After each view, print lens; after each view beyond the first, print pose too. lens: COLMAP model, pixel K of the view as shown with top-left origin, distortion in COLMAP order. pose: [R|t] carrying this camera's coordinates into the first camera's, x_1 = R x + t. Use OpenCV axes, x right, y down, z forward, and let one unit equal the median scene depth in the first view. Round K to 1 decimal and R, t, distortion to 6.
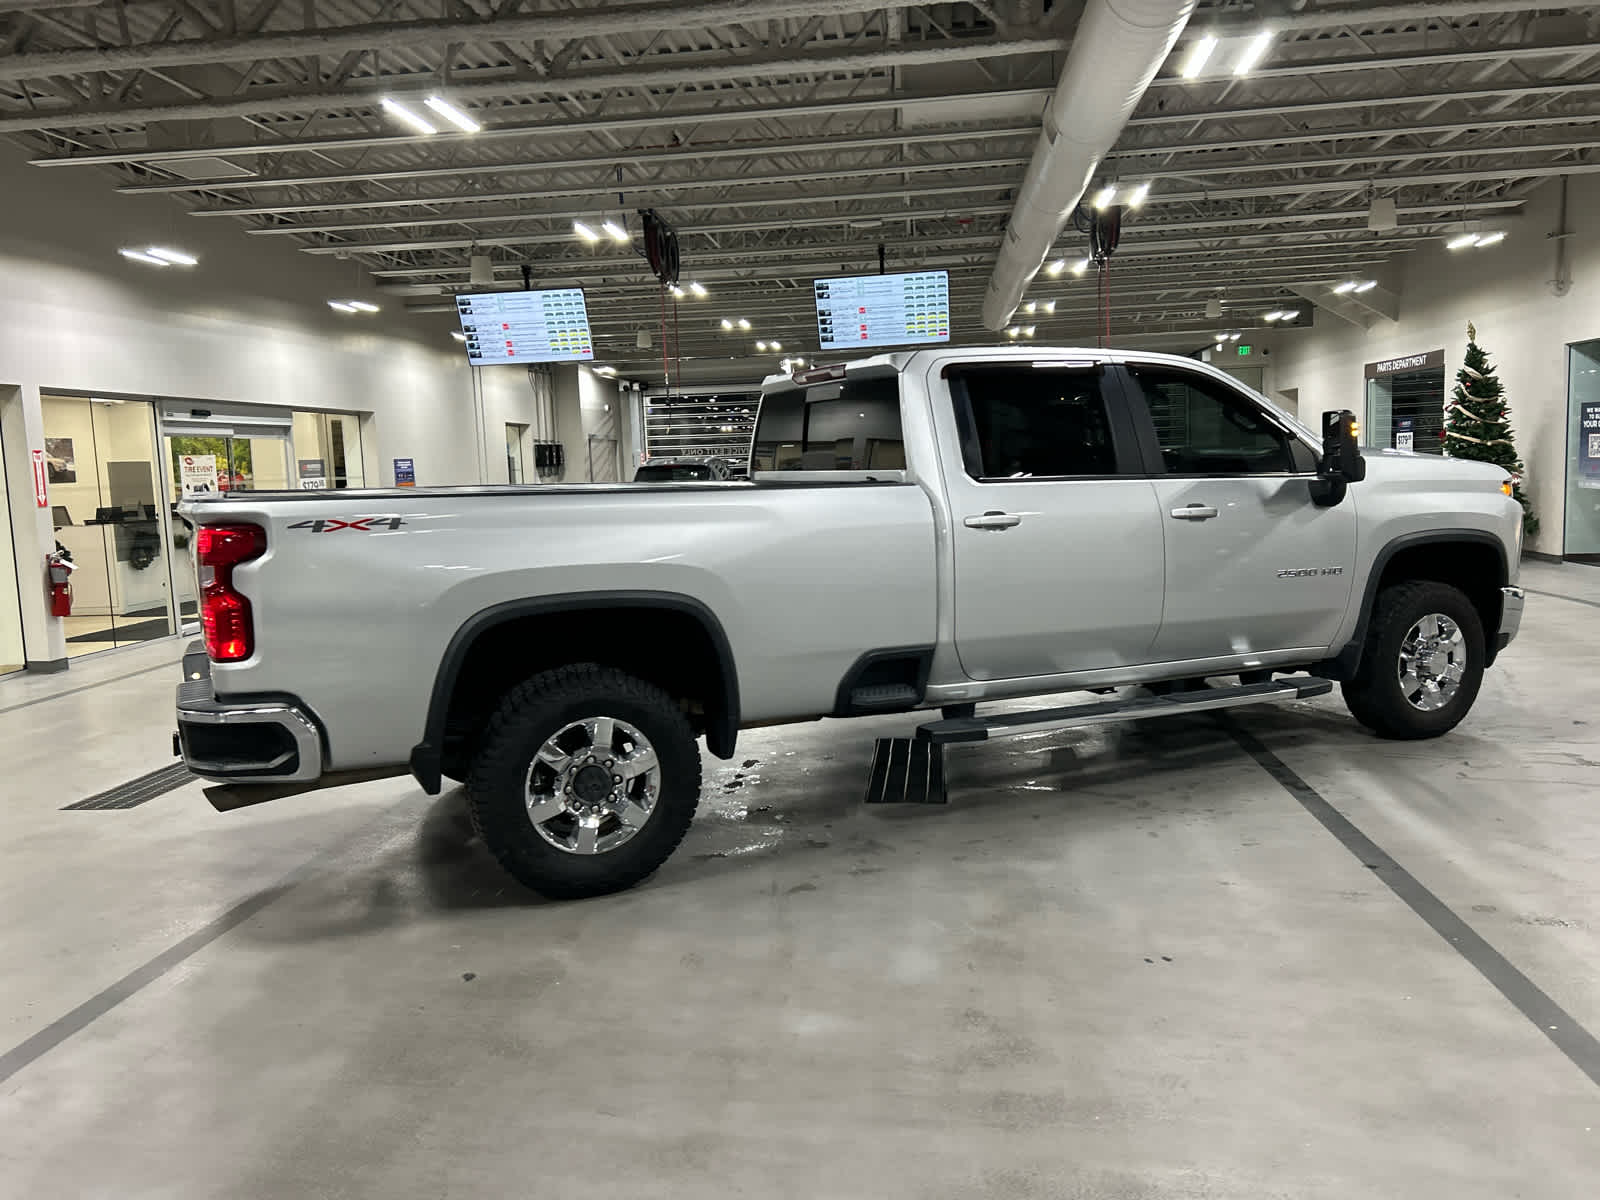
lens RADIAL K [[1198.1, 0, 786.9], [0, 1198.1, 589.6], [0, 0, 1]] dist [0.055072, -0.058136]
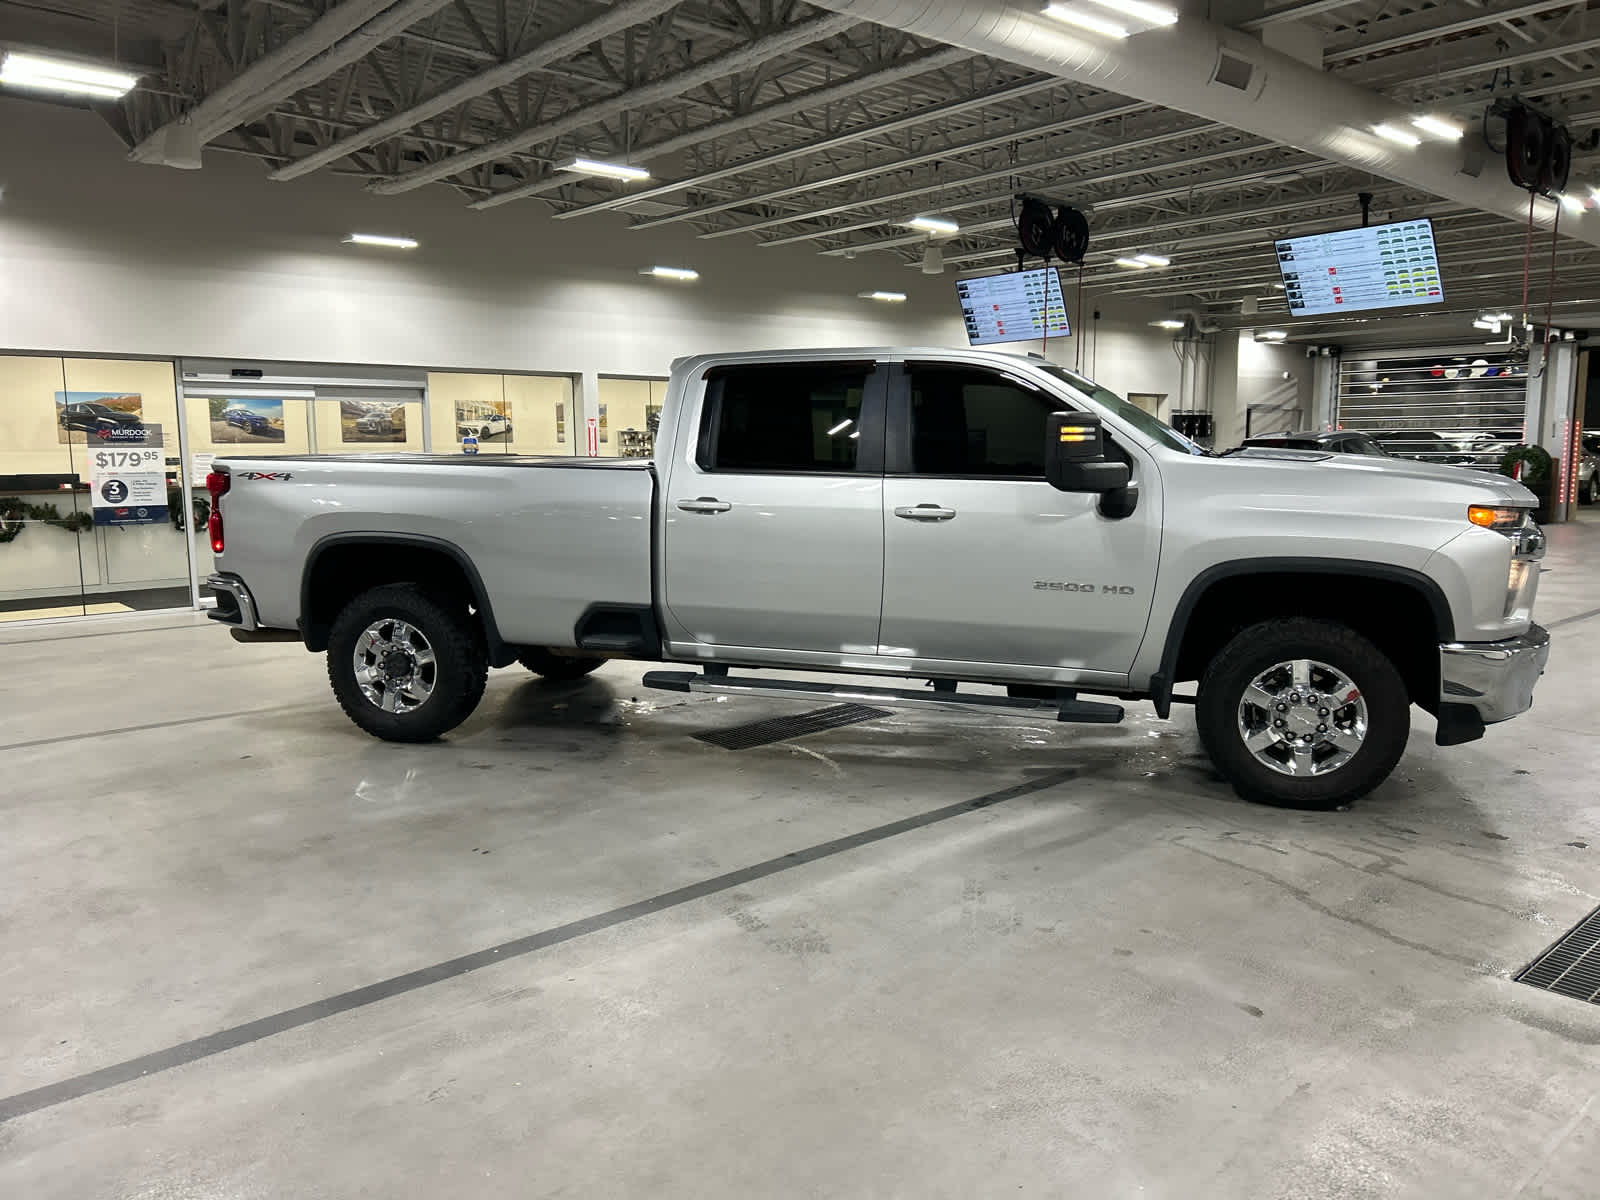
lens RADIAL K [[1198.1, 0, 785.0], [0, 1198.1, 605.1], [0, 0, 1]] dist [0.055072, -0.058136]
pose [[0.747173, 0.121293, -0.653468, 0.827174], [-0.092723, 0.992614, 0.078225, -0.049222], [0.658130, 0.002144, 0.752901, 0.156027]]
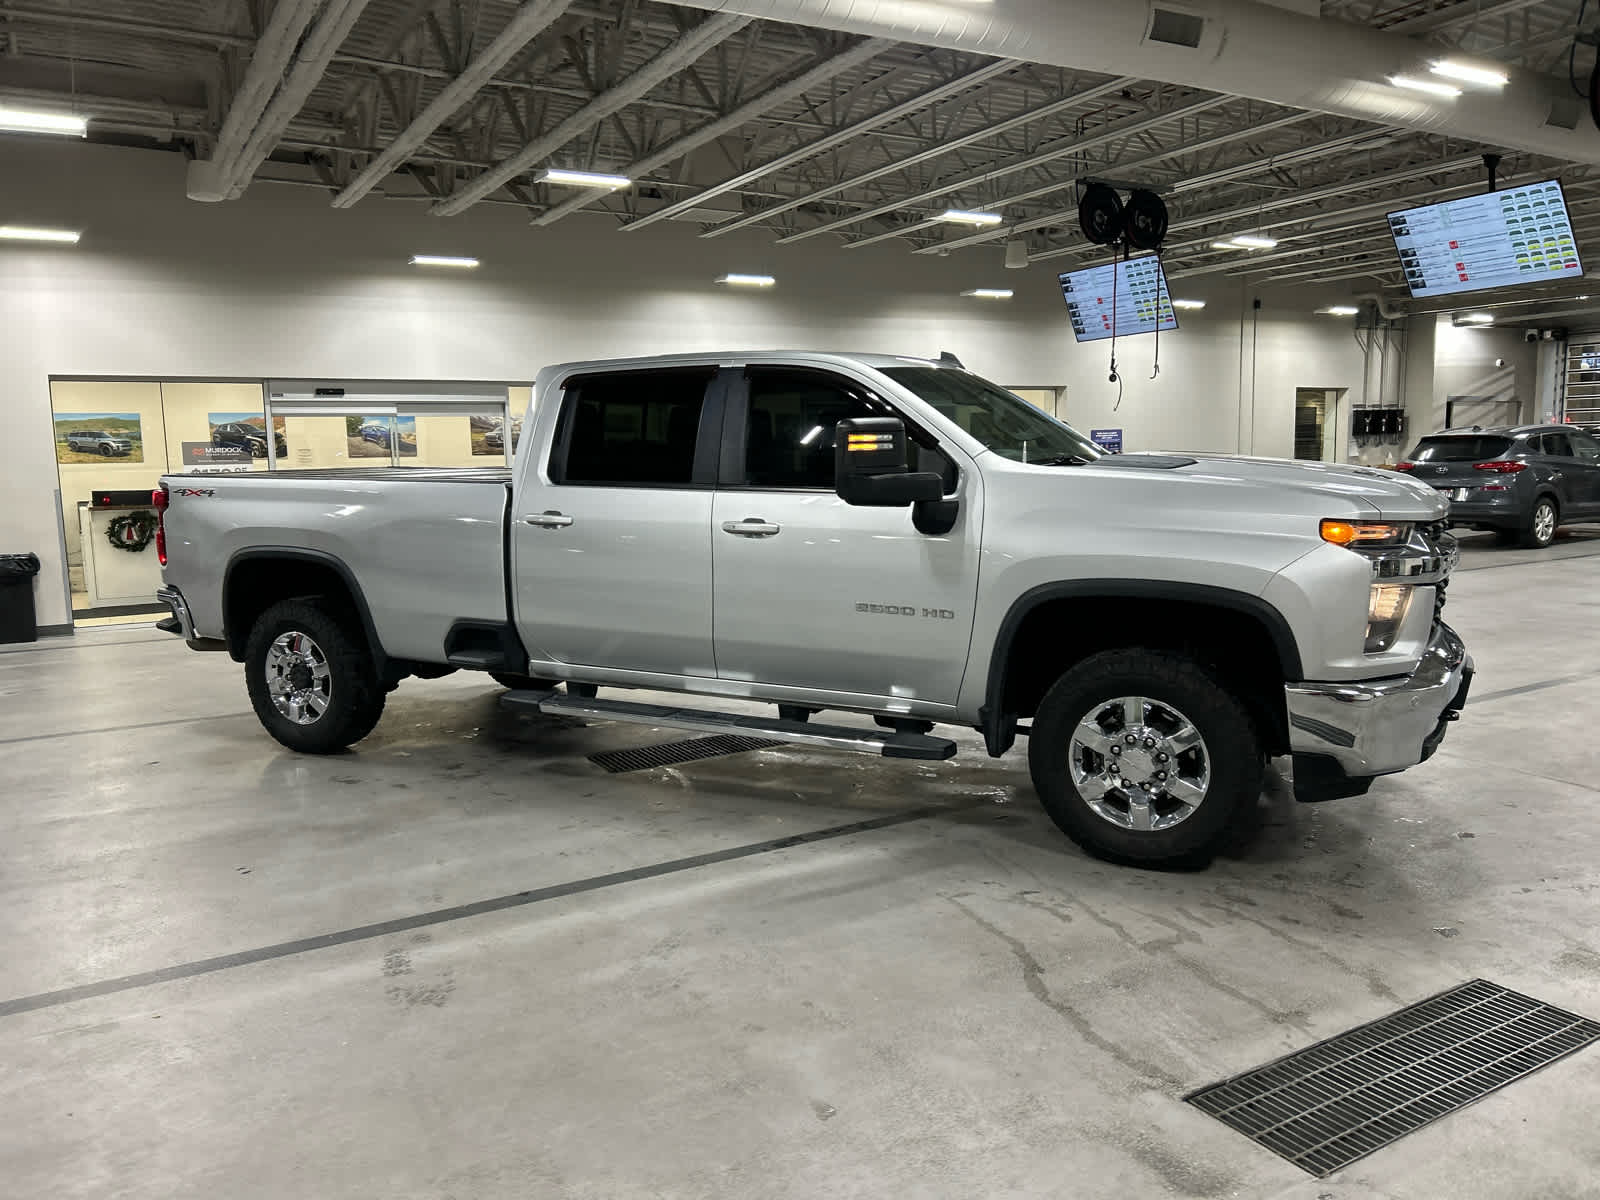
lens RADIAL K [[1198.1, 0, 784.0], [0, 1198.1, 607.4], [0, 0, 1]] dist [0.055072, -0.058136]
pose [[0.604723, 0.126748, -0.786285, 0.990246], [-0.086282, 0.991871, 0.093530, -0.082759], [0.791748, 0.011283, 0.610743, 0.412528]]
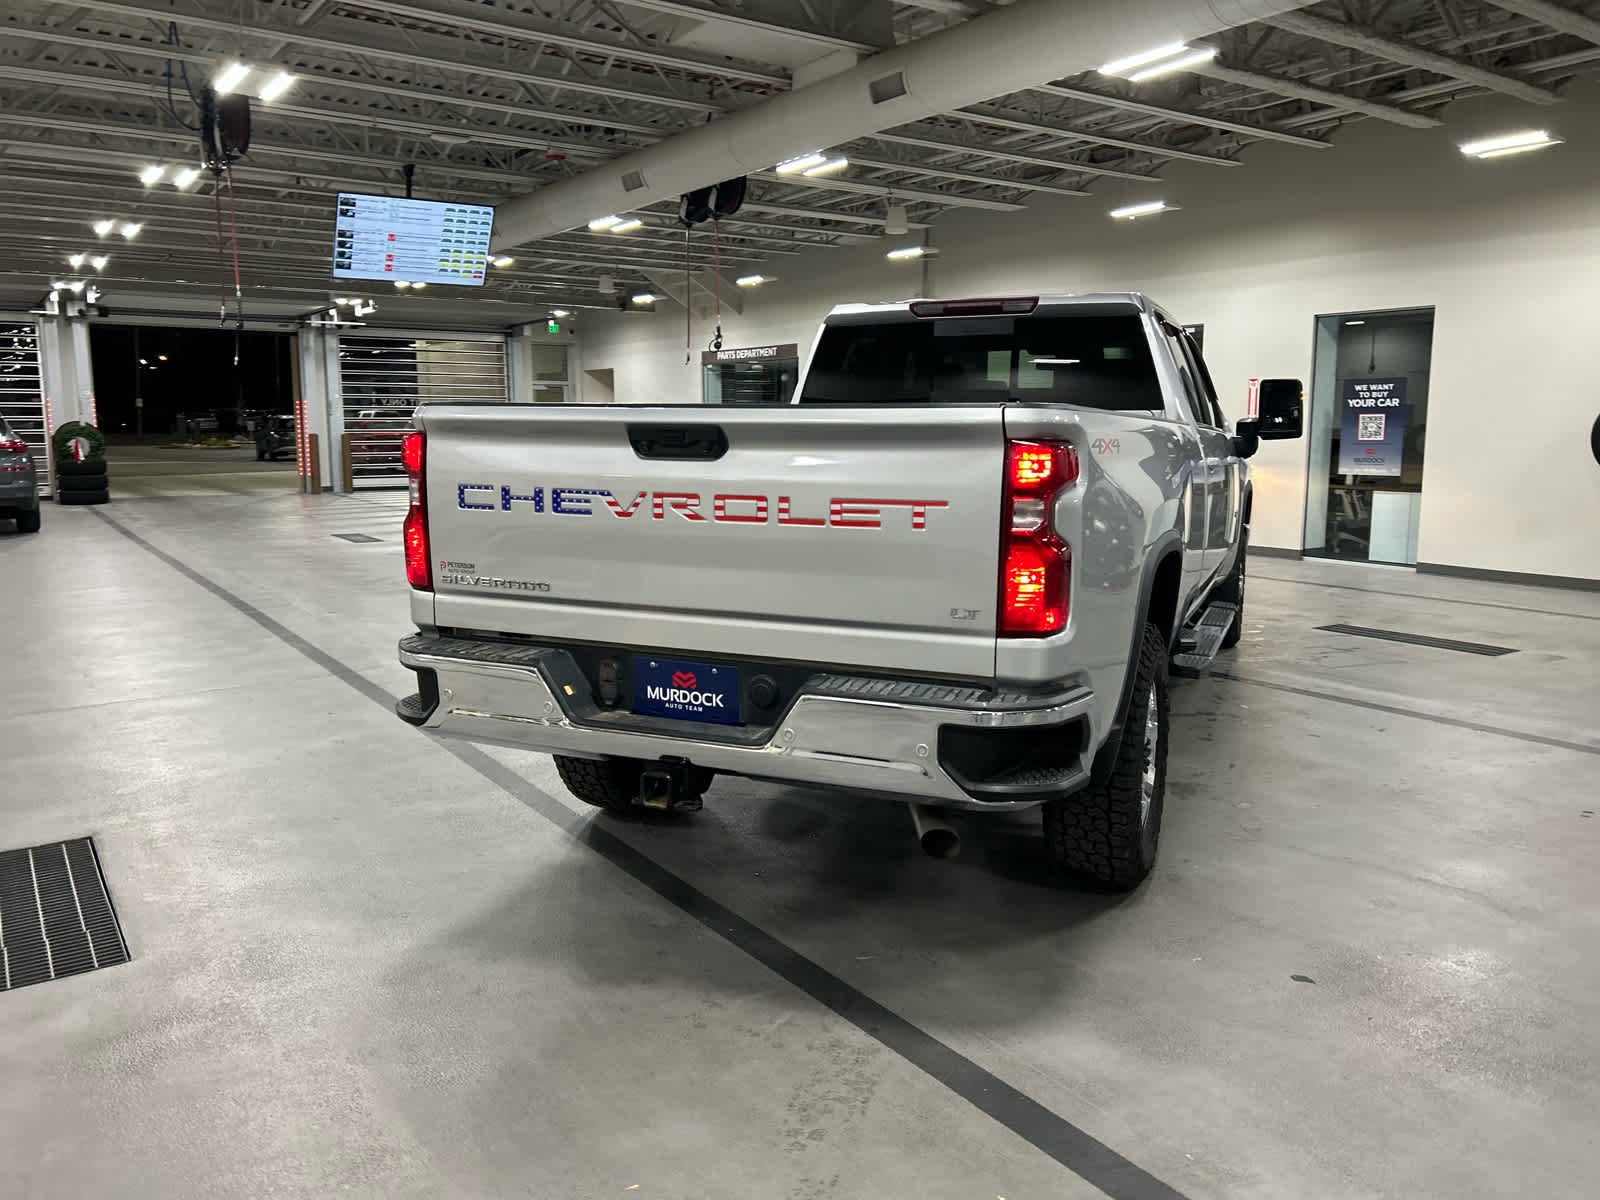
lens RADIAL K [[1198.1, 0, 789.3], [0, 1198.1, 585.9], [0, 0, 1]] dist [0.055072, -0.058136]
pose [[0.750781, -0.051470, 0.658543, -0.676004], [0.041766, 0.998664, 0.030438, 0.002093], [-0.659230, 0.004653, 0.751927, 0.372976]]
